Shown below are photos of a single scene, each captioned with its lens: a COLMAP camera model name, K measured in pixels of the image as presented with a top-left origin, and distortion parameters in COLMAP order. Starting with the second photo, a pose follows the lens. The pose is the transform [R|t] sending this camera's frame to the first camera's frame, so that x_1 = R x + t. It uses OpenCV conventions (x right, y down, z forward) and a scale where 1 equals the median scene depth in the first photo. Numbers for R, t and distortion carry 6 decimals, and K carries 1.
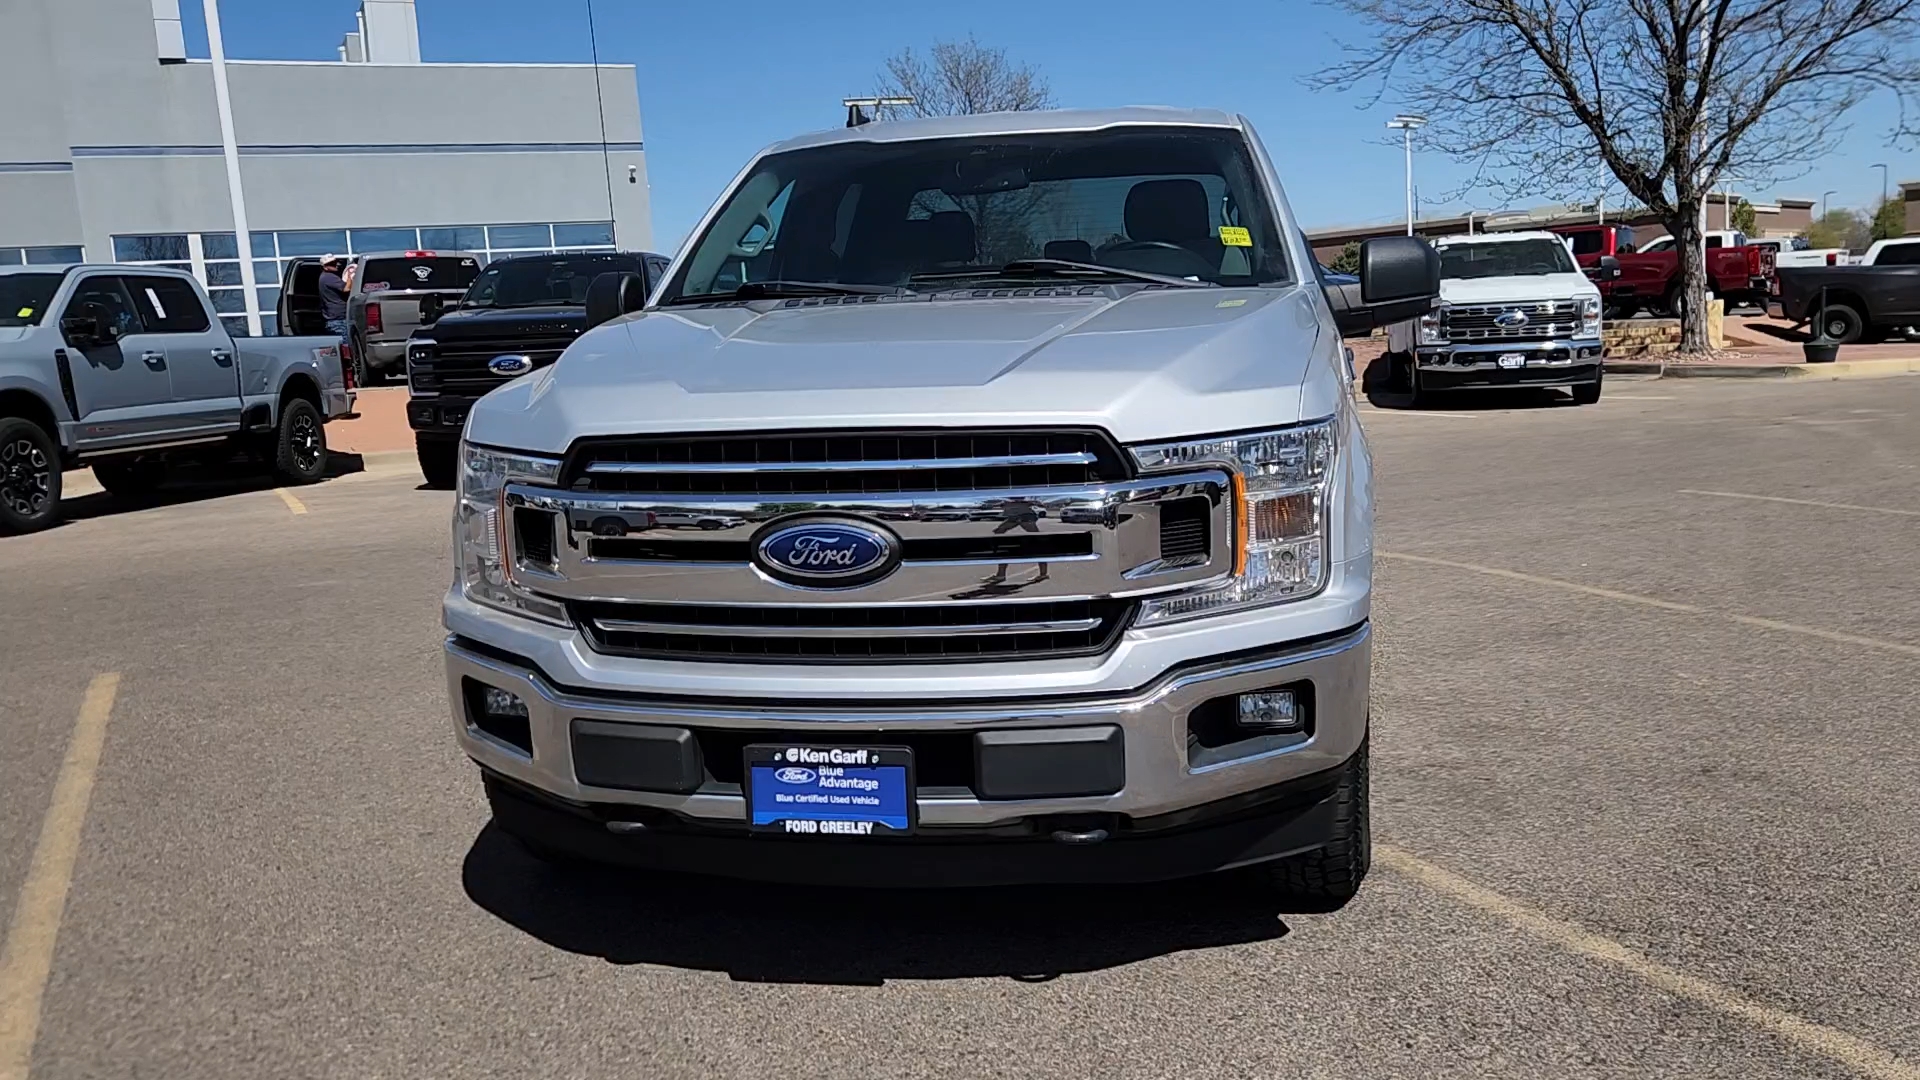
lens RADIAL K [[1620.6, 0, 945.5], [0, 1620.6, 545.0], [0, 0, 1]] dist [0.039411, -0.026601]
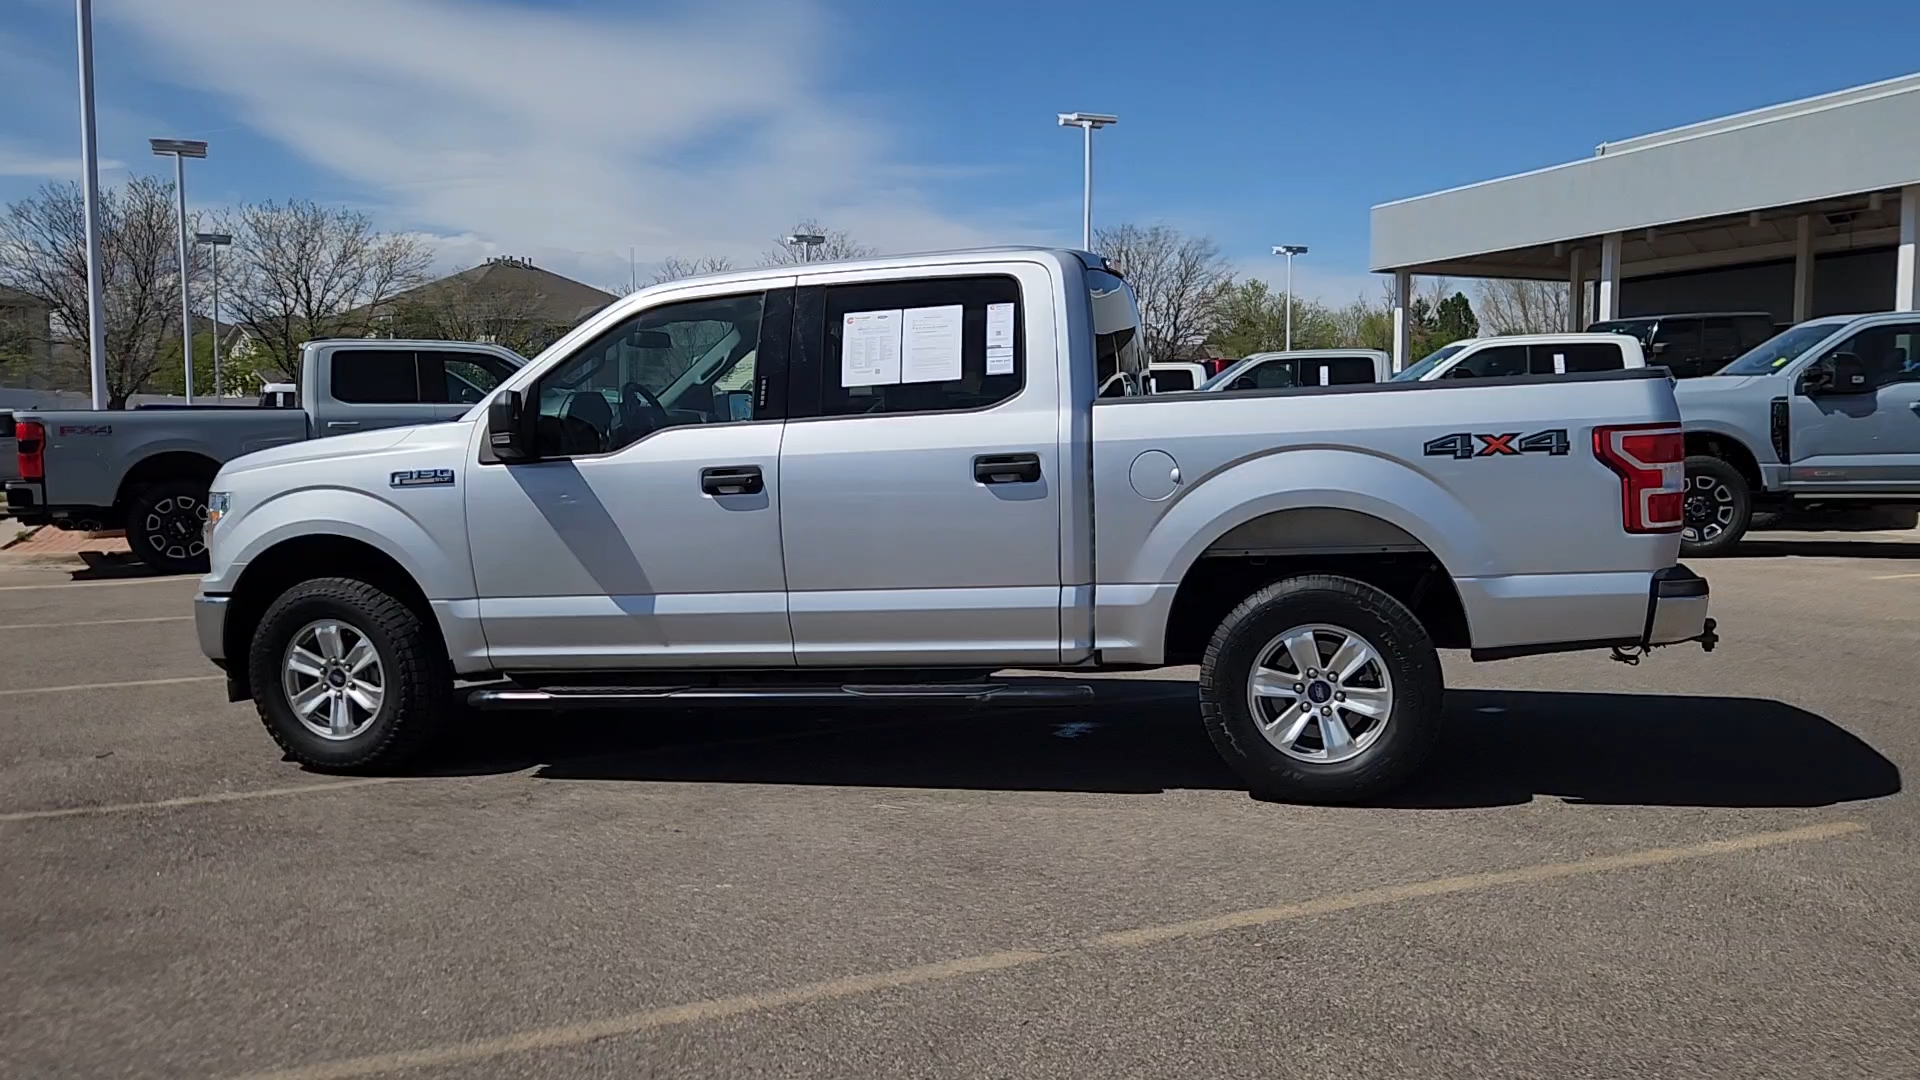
lens RADIAL K [[1620.6, 0, 947.0], [0, 1620.6, 541.2], [0, 0, 1]] dist [0.039411, -0.026601]
pose [[-0.042512, 0.126946, -0.990998, 2.281426], [-0.121824, 0.983835, 0.131254, -0.405846], [0.991641, 0.126307, -0.026360, 1.997775]]
